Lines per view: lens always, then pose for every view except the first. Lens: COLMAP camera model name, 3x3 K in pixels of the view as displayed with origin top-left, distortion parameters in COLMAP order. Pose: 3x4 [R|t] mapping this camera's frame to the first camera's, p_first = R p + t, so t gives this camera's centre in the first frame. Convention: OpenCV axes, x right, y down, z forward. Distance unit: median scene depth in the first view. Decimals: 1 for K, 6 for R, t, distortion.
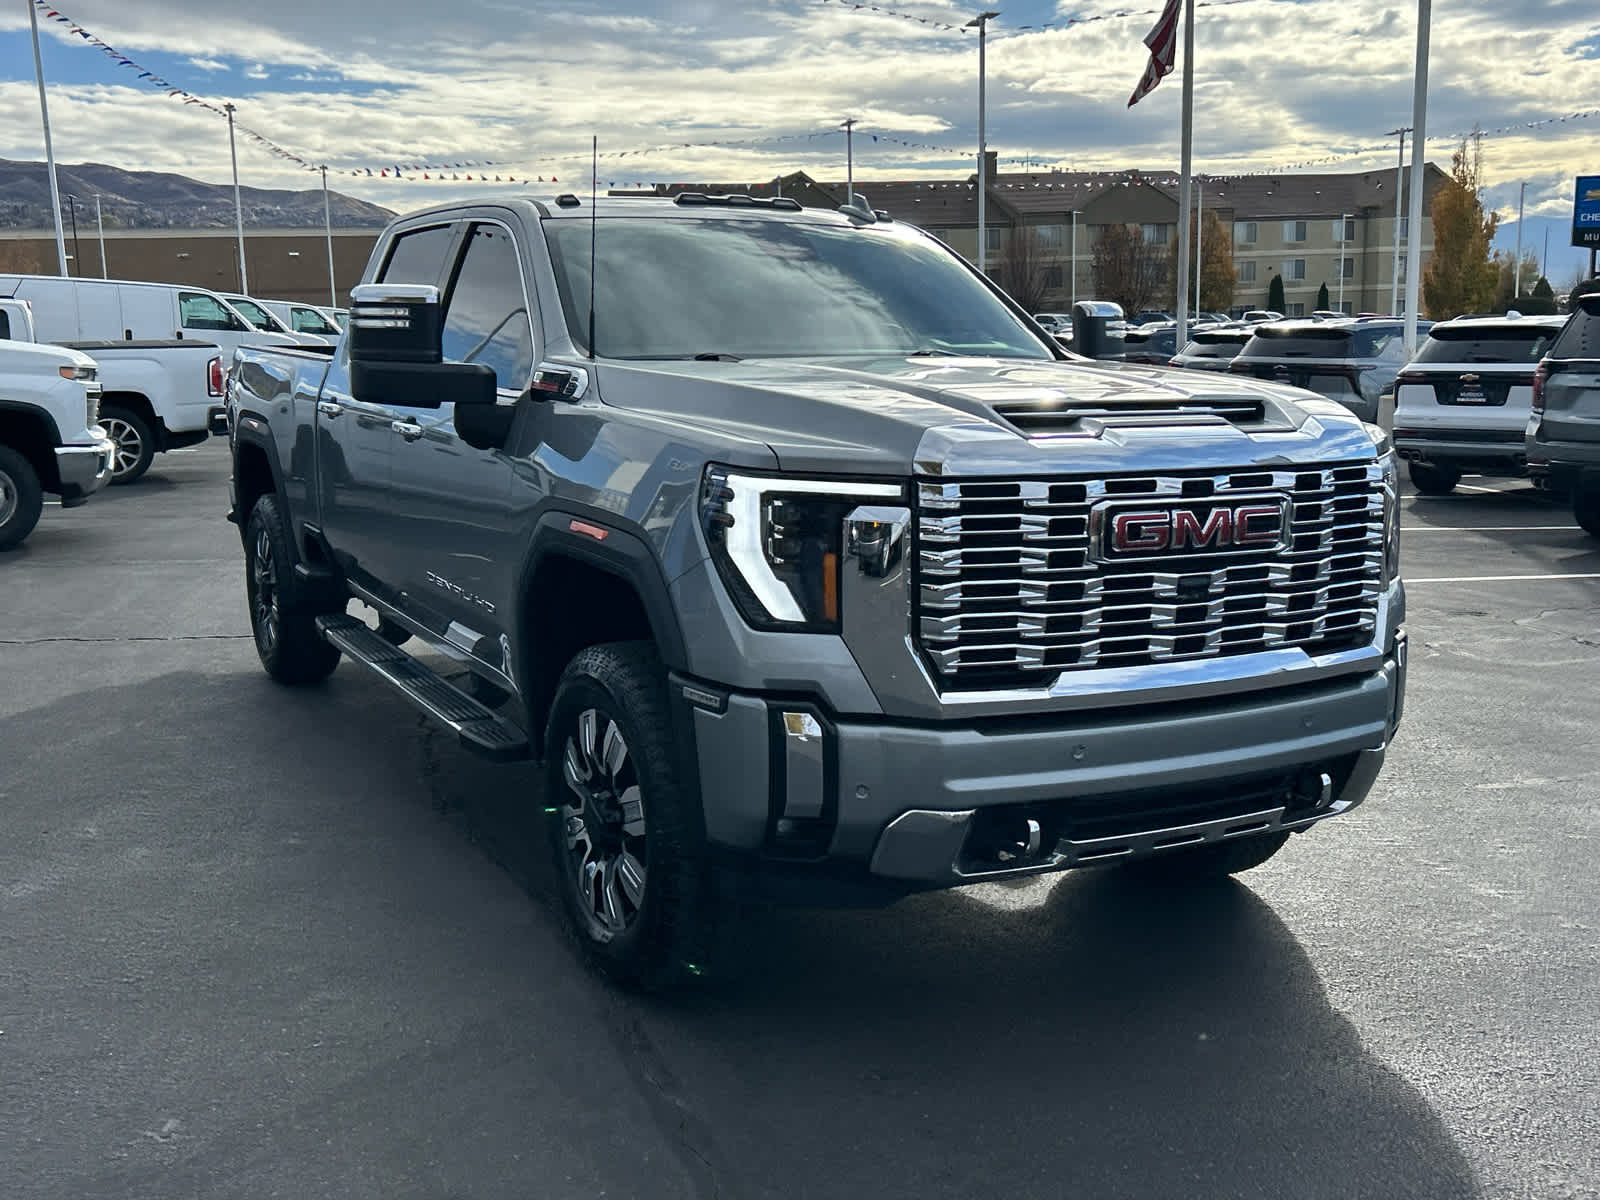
lens RADIAL K [[1679.4, 0, 787.9], [0, 1679.4, 590.1], [0, 0, 1]] dist [0.098092, -0.143135]
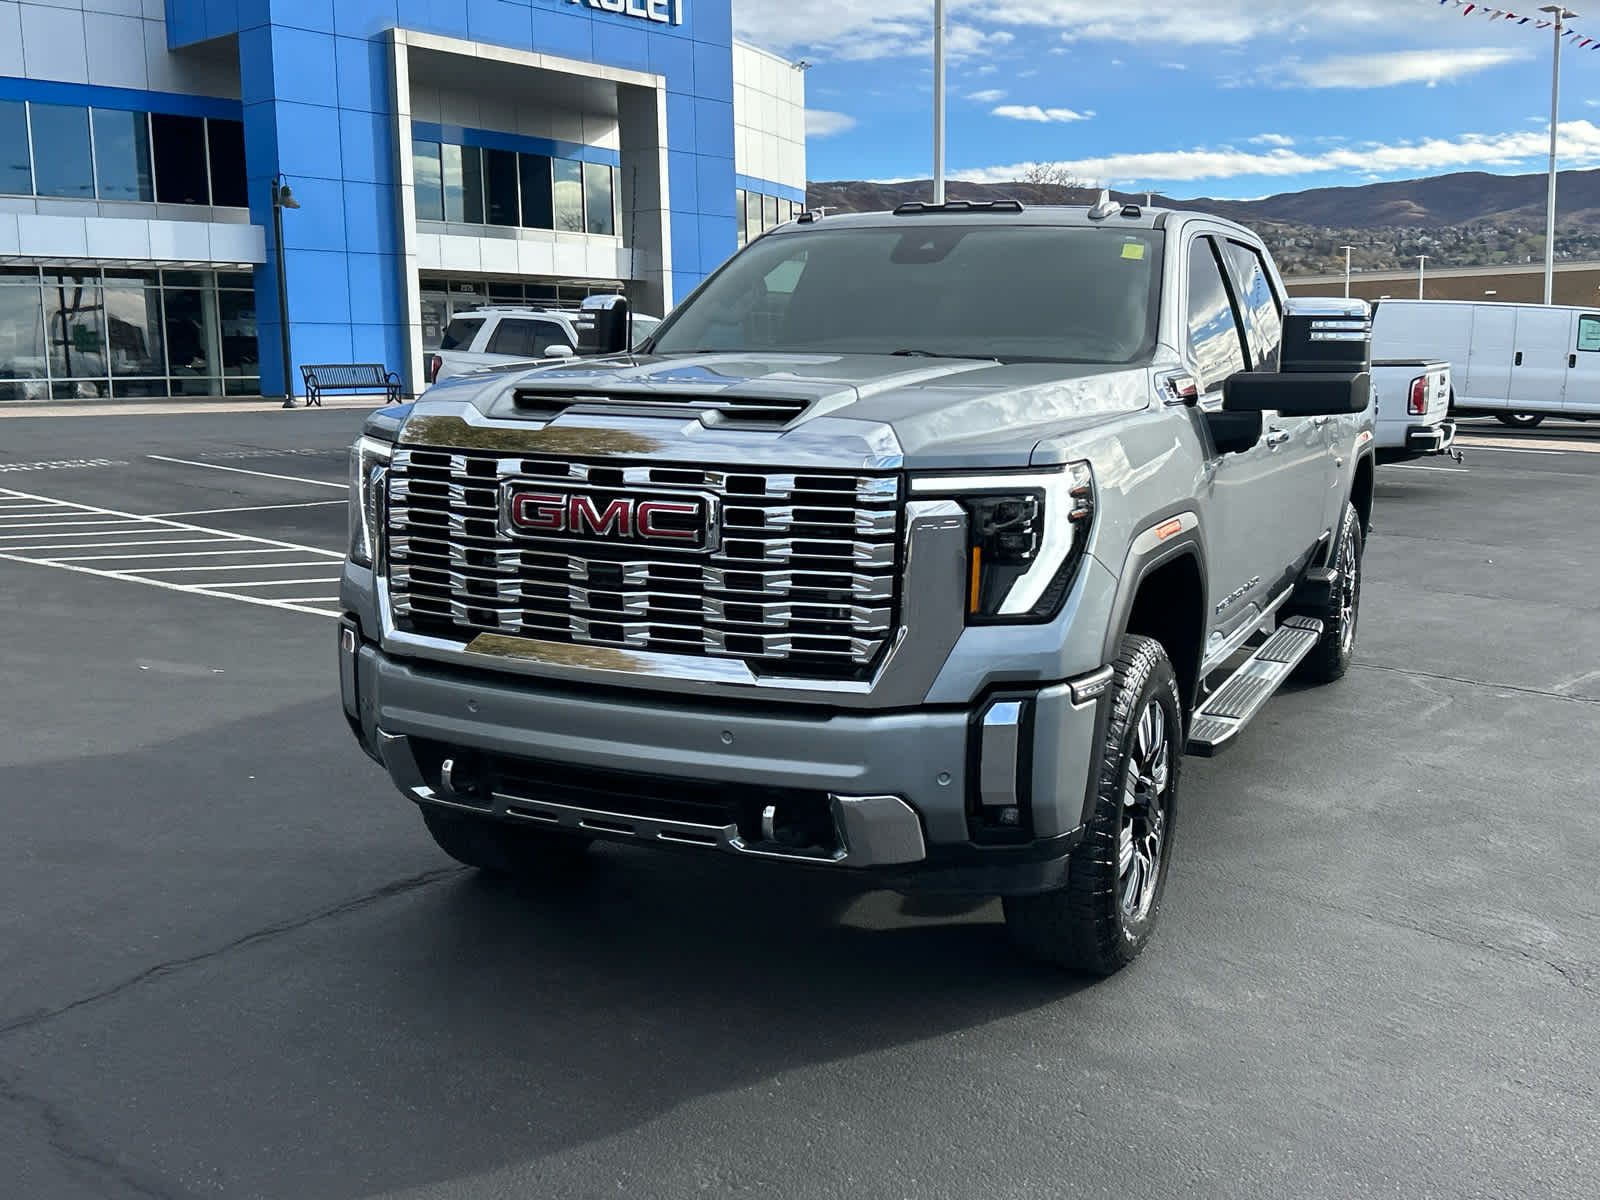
lens RADIAL K [[1679.4, 0, 787.9], [0, 1679.4, 590.1], [0, 0, 1]] dist [0.098092, -0.143135]
pose [[0.608212, 0.123507, -0.784107, 1.090505], [-0.135421, 0.989484, 0.050814, -0.058217], [0.782137, 0.075279, 0.618542, 0.458713]]
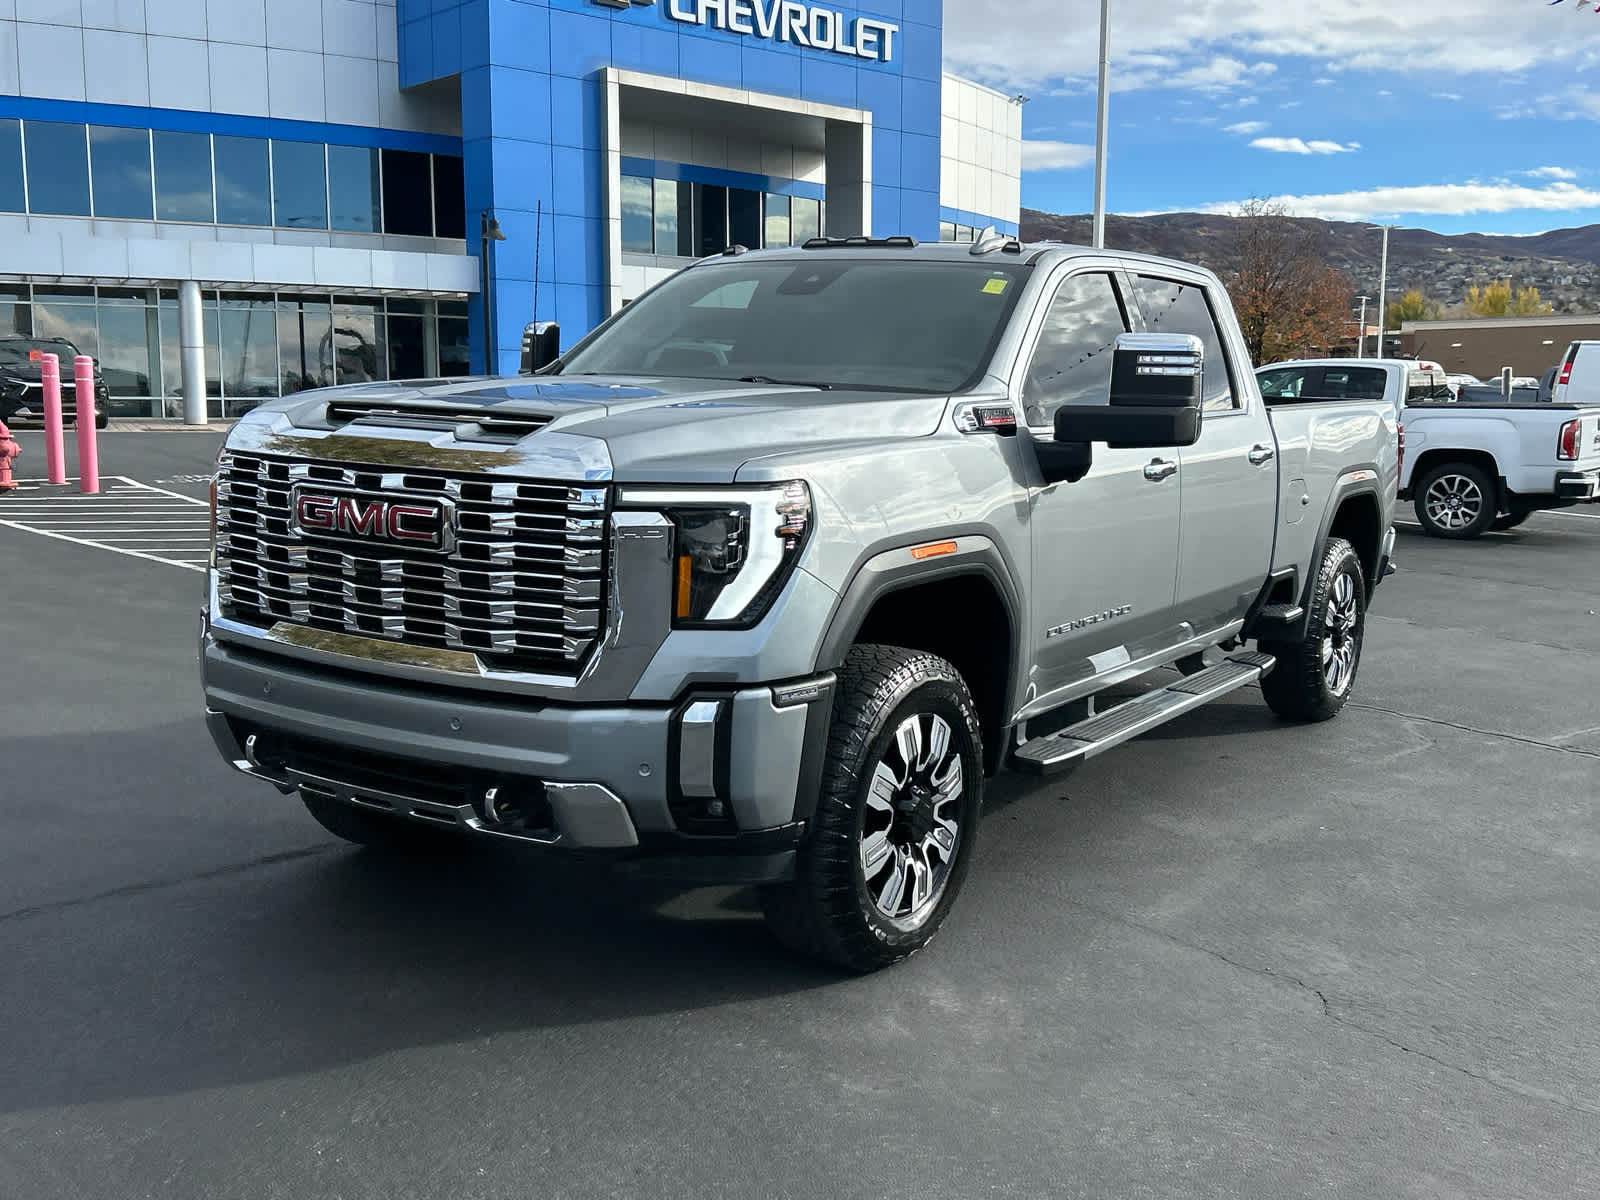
lens RADIAL K [[1679.4, 0, 787.9], [0, 1679.4, 590.1], [0, 0, 1]] dist [0.098092, -0.143135]
pose [[0.491842, 0.128670, -0.861125, 1.324488], [-0.164881, 0.984889, 0.052989, -0.093205], [0.854930, 0.115921, 0.505625, 0.670270]]
